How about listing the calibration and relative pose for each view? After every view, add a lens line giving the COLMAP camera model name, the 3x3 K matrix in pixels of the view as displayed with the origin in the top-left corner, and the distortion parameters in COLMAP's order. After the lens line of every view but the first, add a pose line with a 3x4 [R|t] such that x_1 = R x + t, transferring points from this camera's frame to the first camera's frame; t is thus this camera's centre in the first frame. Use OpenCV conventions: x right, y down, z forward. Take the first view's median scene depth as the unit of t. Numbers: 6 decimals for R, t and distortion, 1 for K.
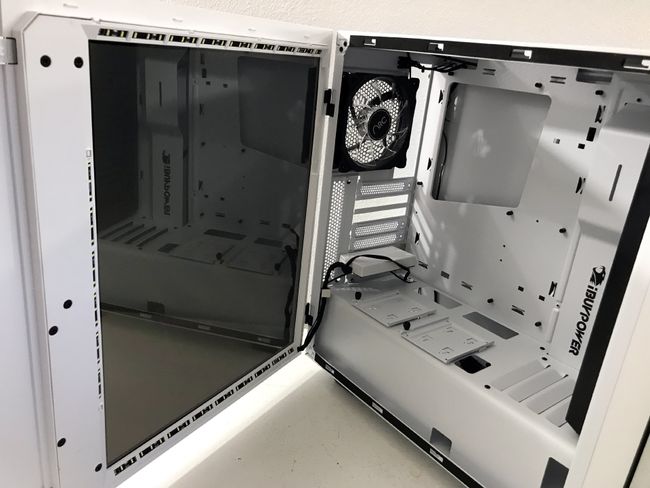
lens RADIAL K [[540.7, 0, 325.0], [0, 540.7, 244.0], [0, 0, 1]] dist [-0.003145, 0.002955]
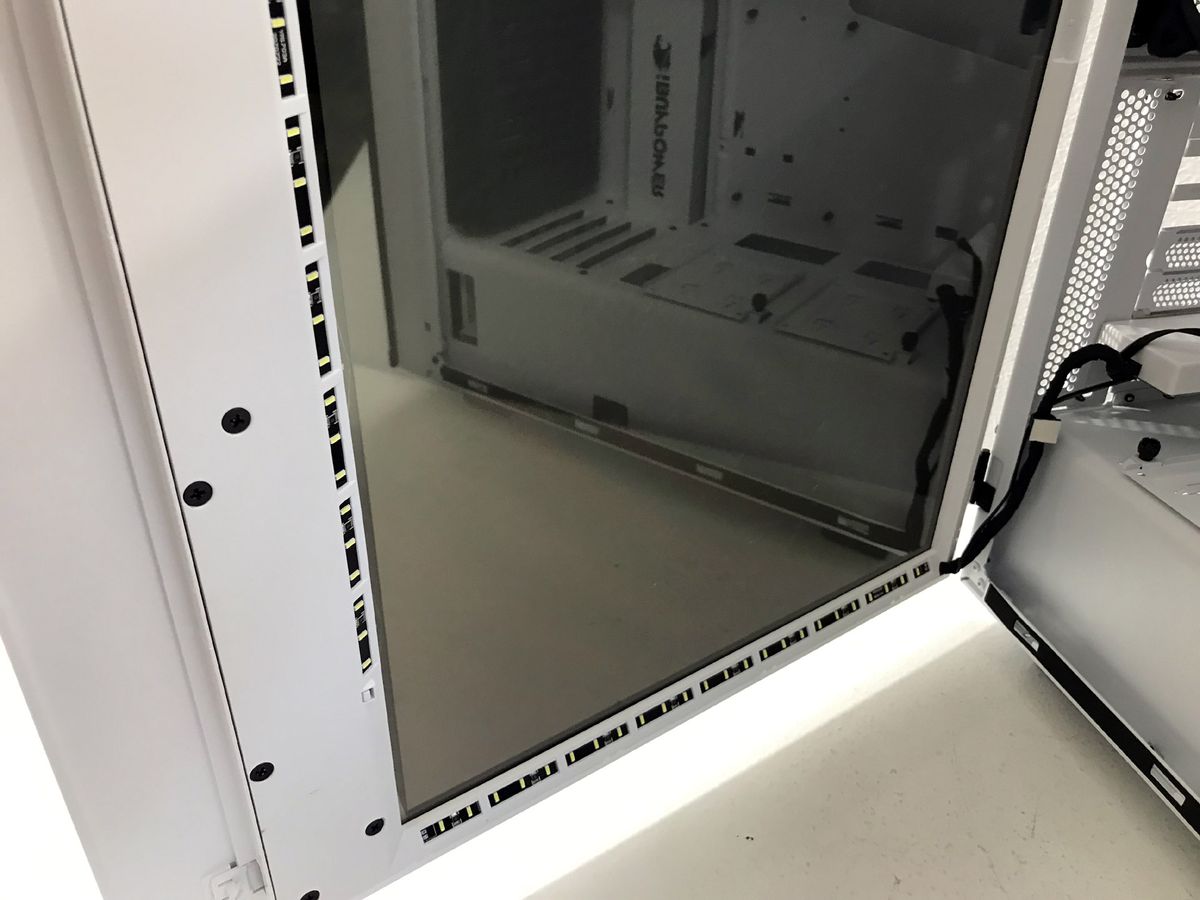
lens RADIAL K [[998.3, 0, 600.0], [0, 998.3, 450.0], [0, 0, 1]] dist [-0.003145, 0.002955]
pose [[0.921242, 0.121681, -0.369469, -0.022298], [-0.056680, 0.981668, 0.181976, 0.002532], [0.384839, -0.146702, 0.911251, 0.289308]]
